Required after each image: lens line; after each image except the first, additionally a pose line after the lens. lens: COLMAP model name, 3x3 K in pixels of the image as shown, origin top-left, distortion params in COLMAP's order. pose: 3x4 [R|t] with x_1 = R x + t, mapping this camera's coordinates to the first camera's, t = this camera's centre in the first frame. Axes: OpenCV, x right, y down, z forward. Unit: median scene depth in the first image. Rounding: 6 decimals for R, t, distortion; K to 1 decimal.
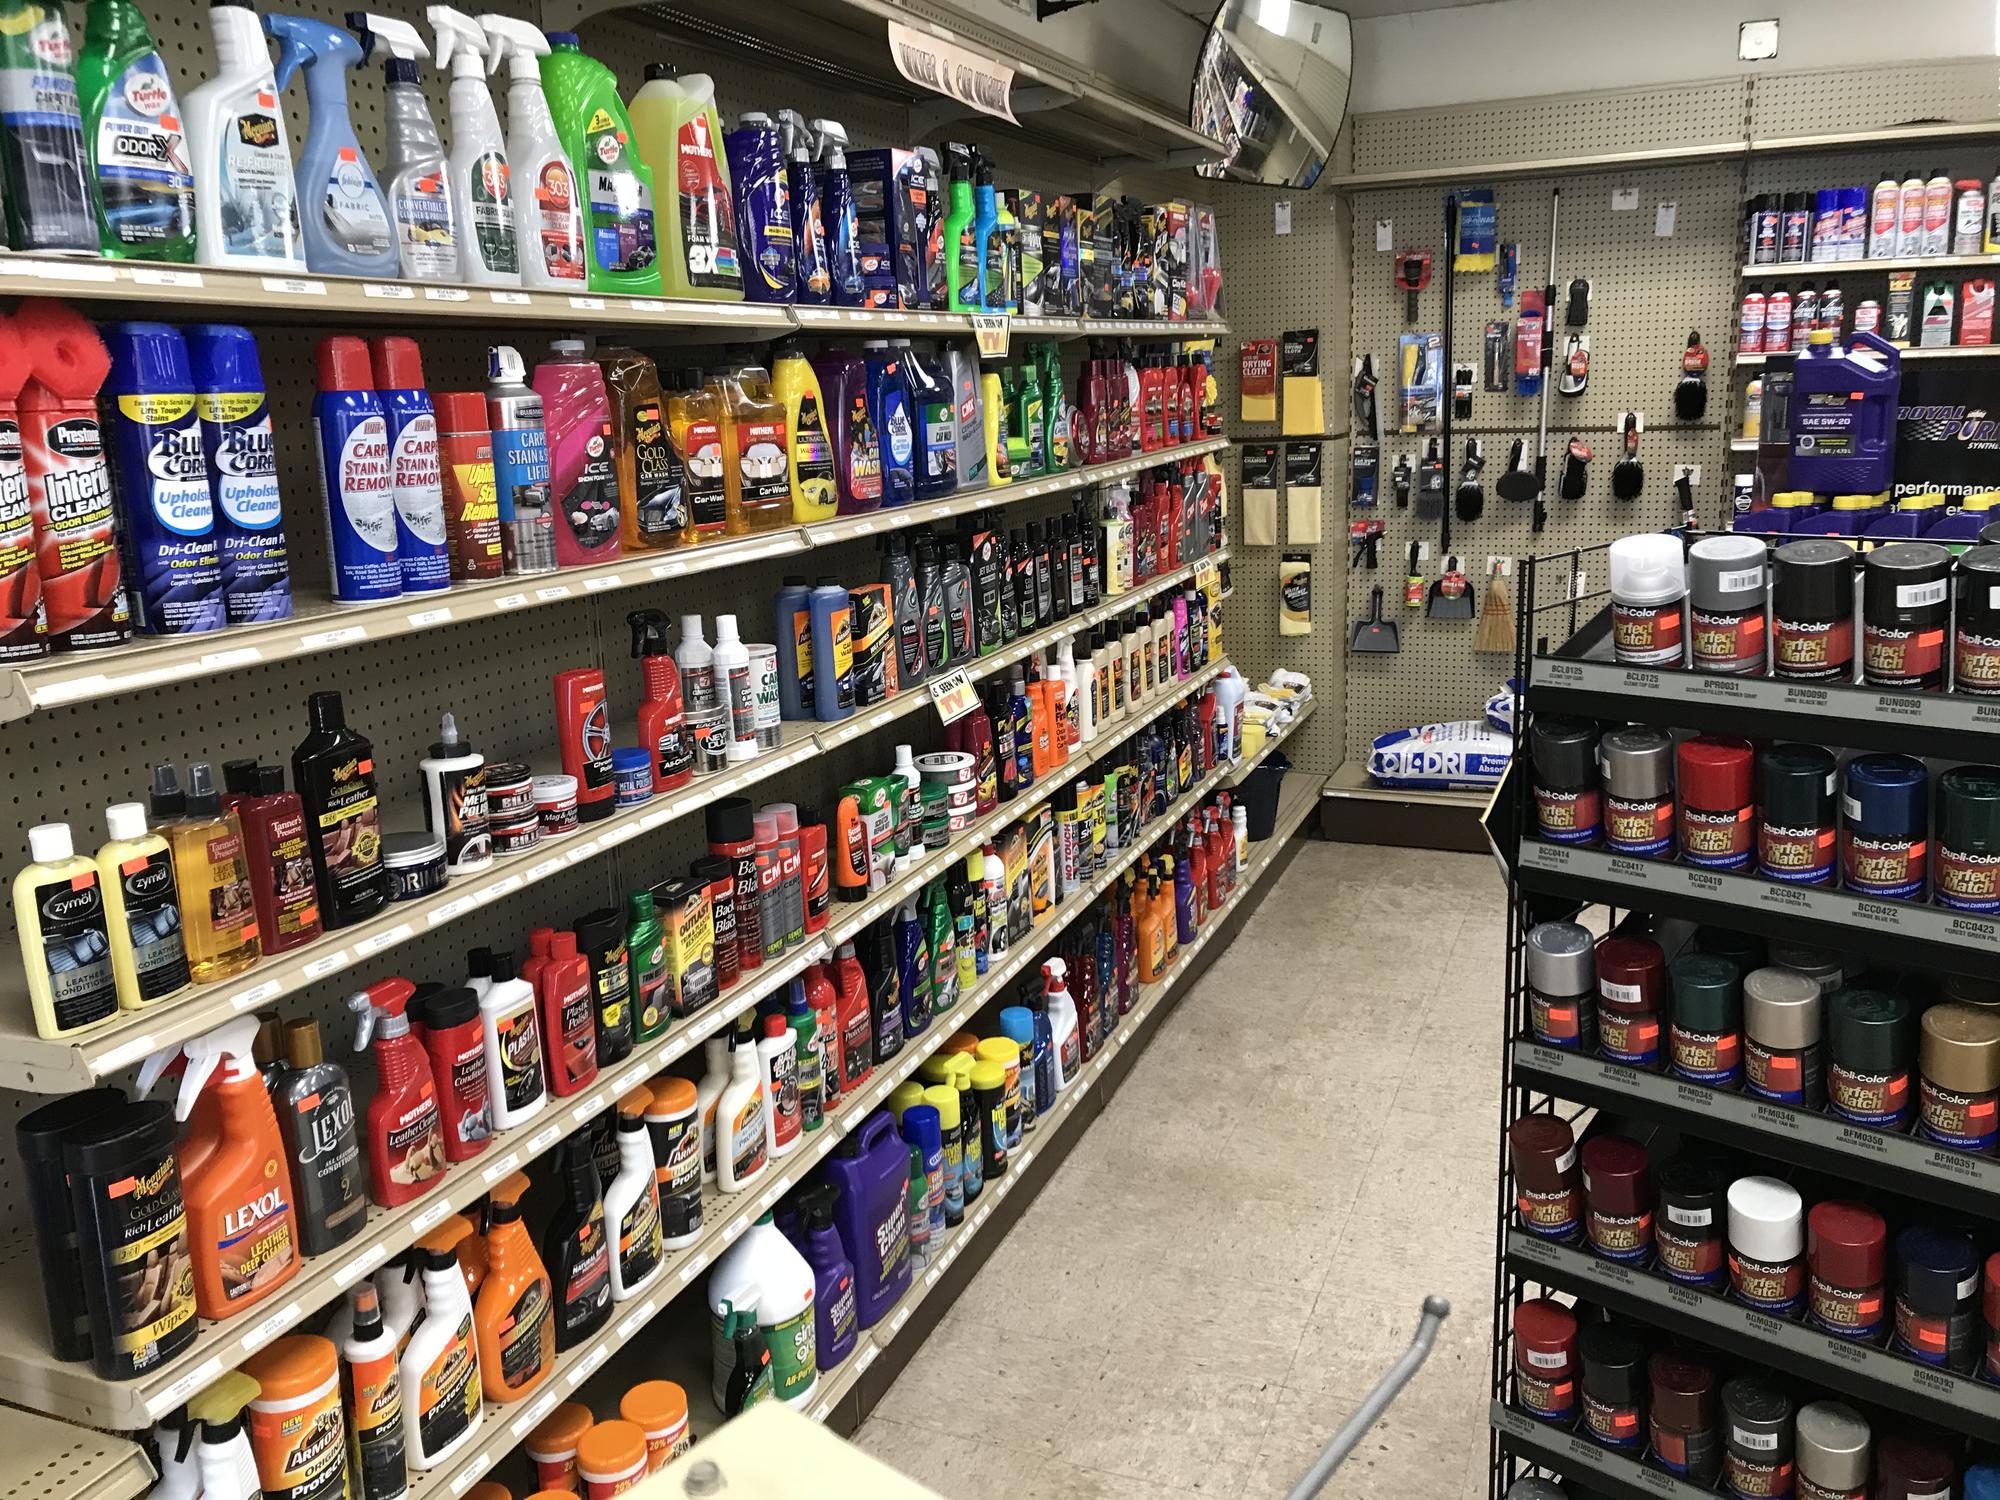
lens RADIAL K [[1633.6, 0, 1000.0], [0, 1633.6, 750.0], [0, 0, 1]] dist [0.092861, -0.083513]
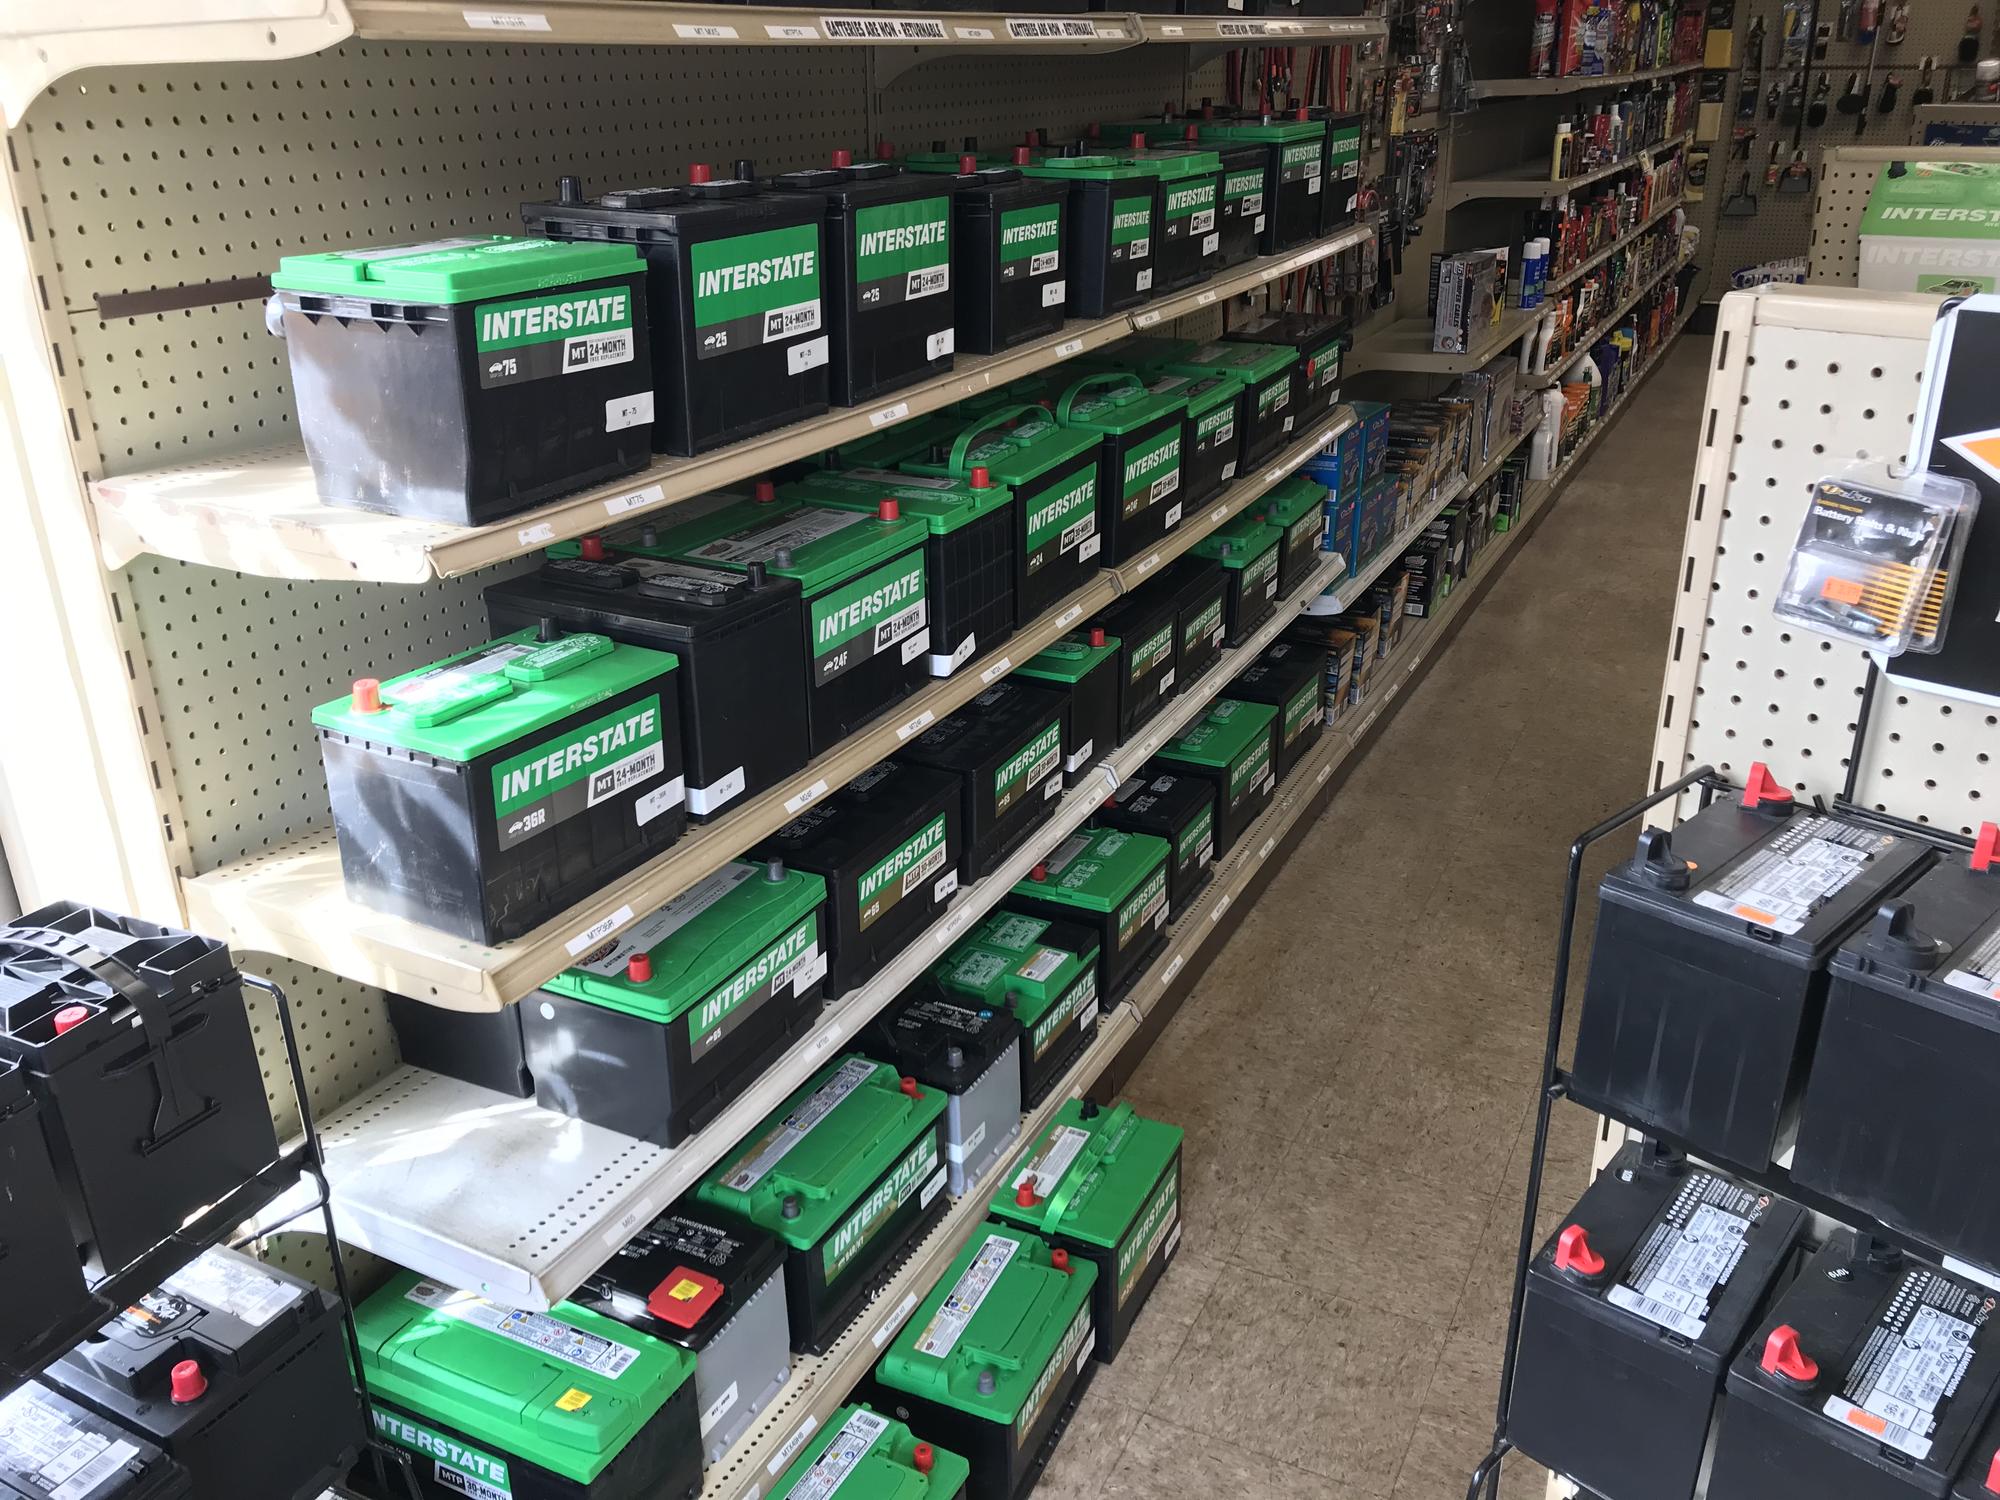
lens RADIAL K [[1633.6, 0, 1000.0], [0, 1633.6, 750.0], [0, 0, 1]] dist [0.092861, -0.083513]
pose [[0.996474, 0.049646, -0.067637, -0.366677], [-0.037258, 0.984138, 0.173448, 0.205624], [0.075175, -0.170317, 0.982518, -0.763738]]
